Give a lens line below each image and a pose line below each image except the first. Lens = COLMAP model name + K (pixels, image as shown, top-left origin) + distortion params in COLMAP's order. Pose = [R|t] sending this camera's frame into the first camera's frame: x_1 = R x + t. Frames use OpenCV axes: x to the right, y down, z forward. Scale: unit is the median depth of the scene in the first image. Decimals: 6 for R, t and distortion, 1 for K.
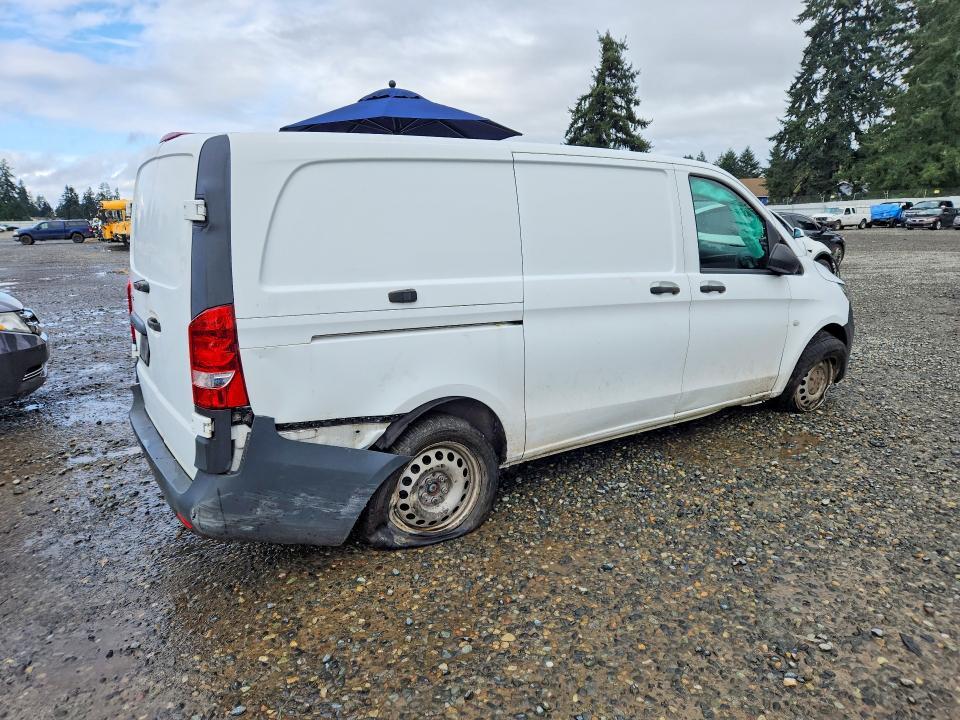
lens RADIAL K [[748.7, 0, 472.0], [0, 748.7, 356.9], [0, 0, 1]] dist [0.010707, 0.010619]
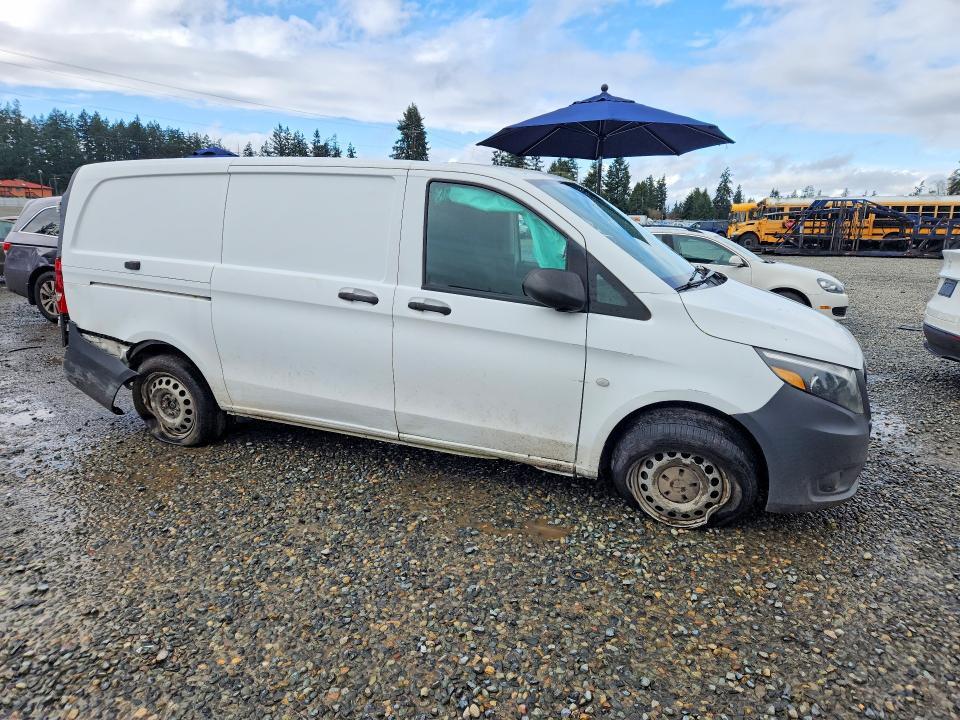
lens RADIAL K [[748.7, 0, 474.0], [0, 748.7, 365.1], [0, 0, 1]] dist [0.010707, 0.010619]
pose [[0.481004, 0.198362, -0.853983, 1.396155], [-0.192852, 0.974149, 0.117650, -0.173562], [0.855245, 0.108103, 0.506824, 0.744939]]
